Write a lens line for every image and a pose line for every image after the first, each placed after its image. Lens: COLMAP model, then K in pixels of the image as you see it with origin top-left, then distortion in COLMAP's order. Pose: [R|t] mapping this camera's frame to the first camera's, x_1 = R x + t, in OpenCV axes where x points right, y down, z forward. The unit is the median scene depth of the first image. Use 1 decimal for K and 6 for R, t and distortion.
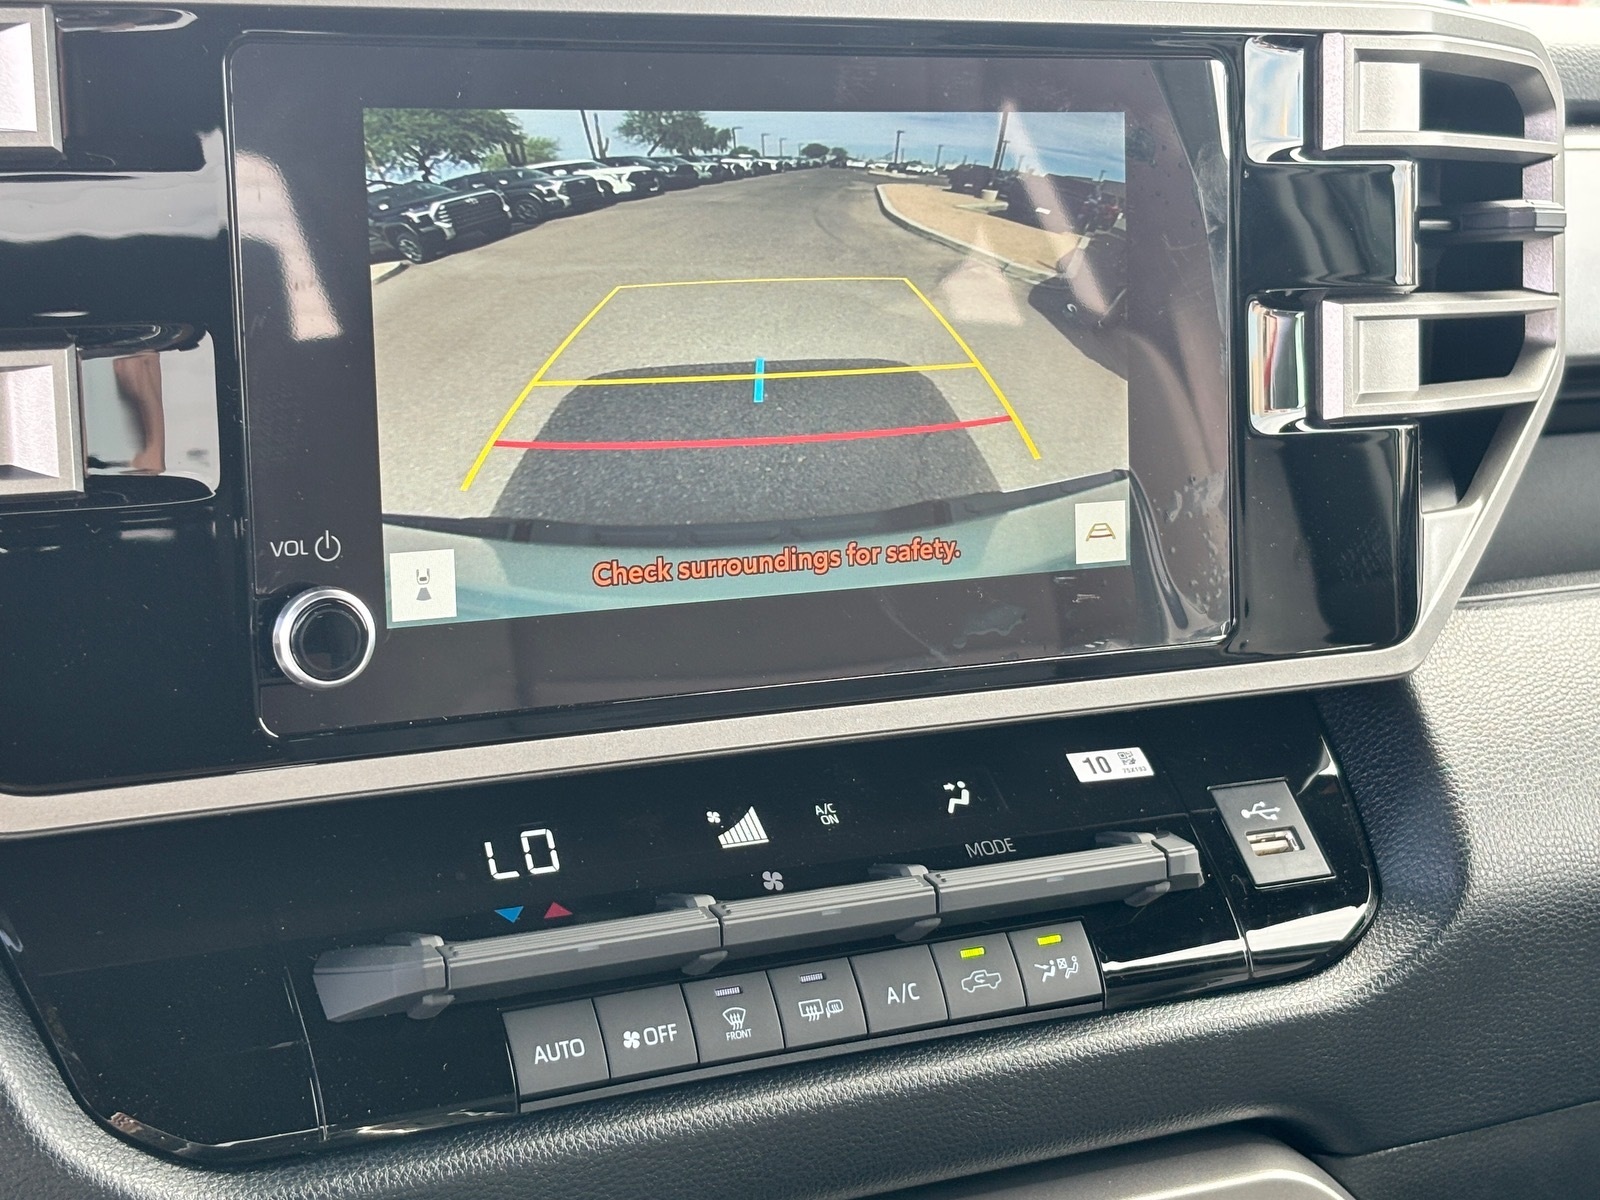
lens RADIAL K [[2905.6, 0, 780.6], [0, 2905.6, 599.9], [0, 0, 1]] dist [0.264349, -1.049106]
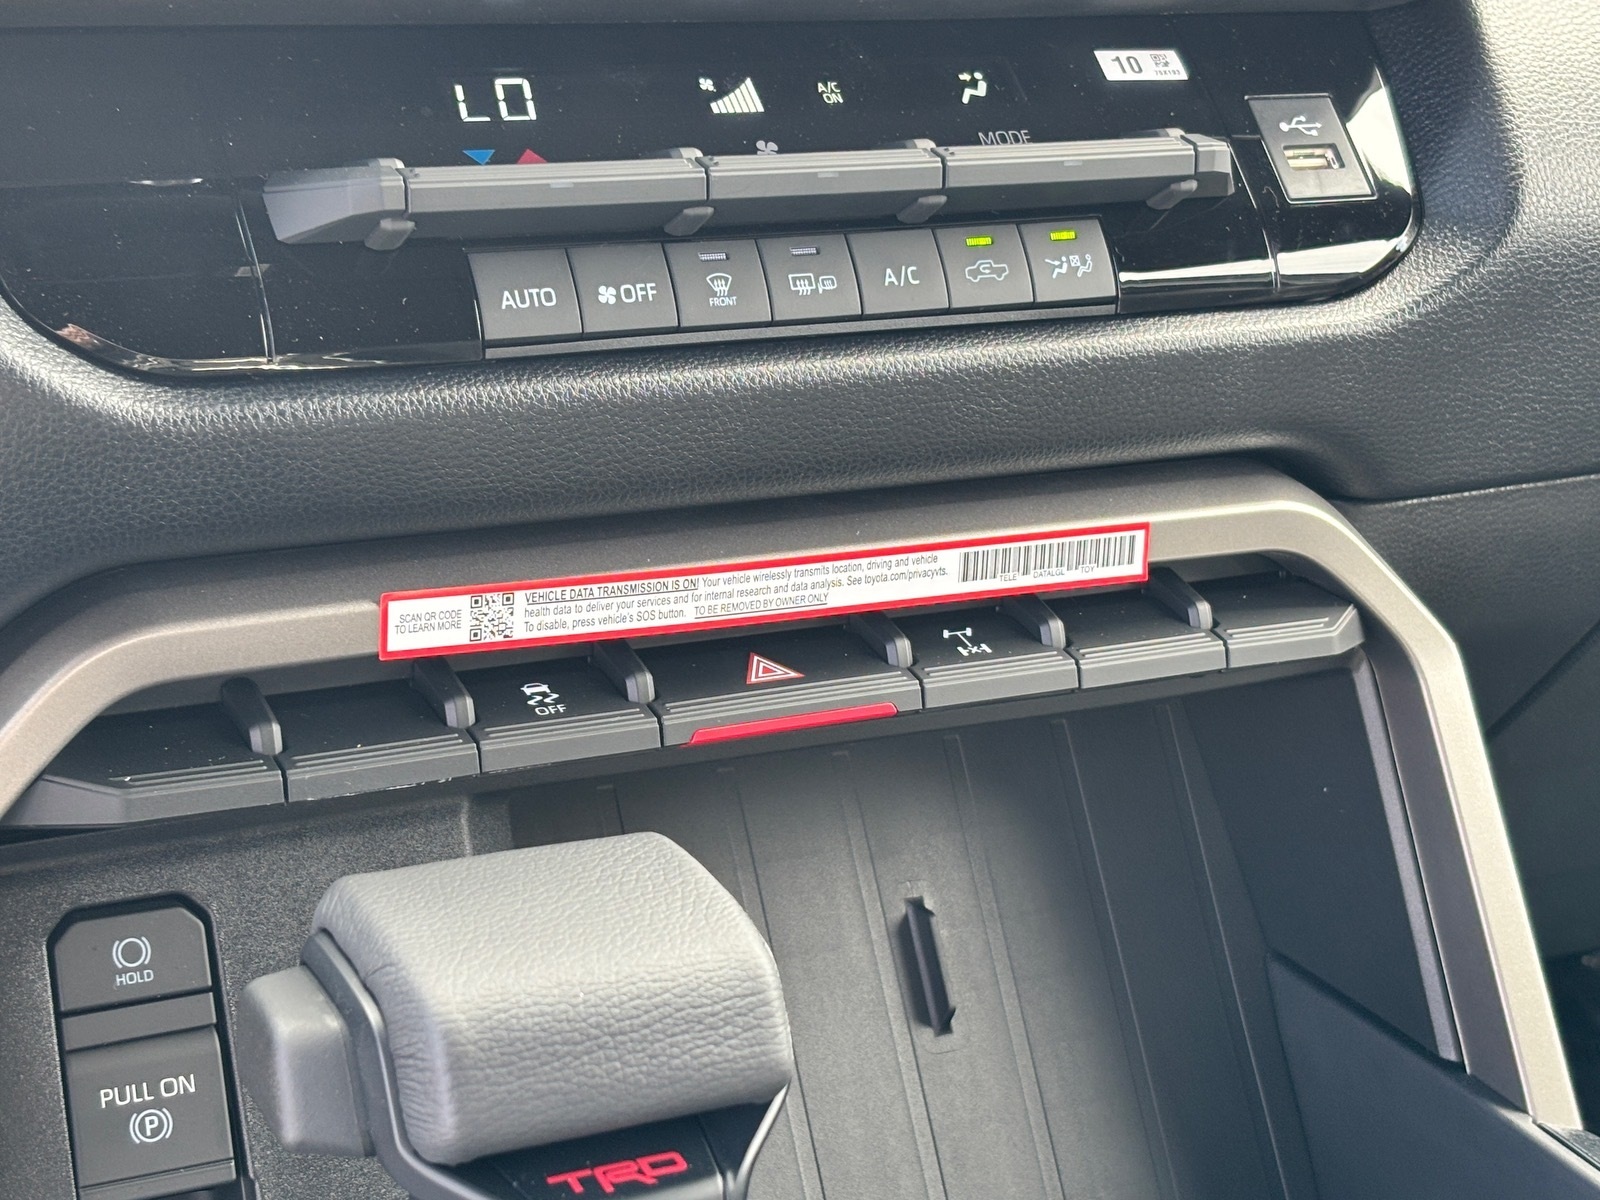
lens RADIAL K [[2905.6, 0, 780.6], [0, 2905.6, 599.9], [0, 0, 1]] dist [0.264349, -1.049106]
pose [[0.999095, 0.041750, -0.008074, 0.014740], [-0.040352, 0.990734, 0.129683, 0.115681], [0.013414, -0.129240, 0.991523, 0.061940]]
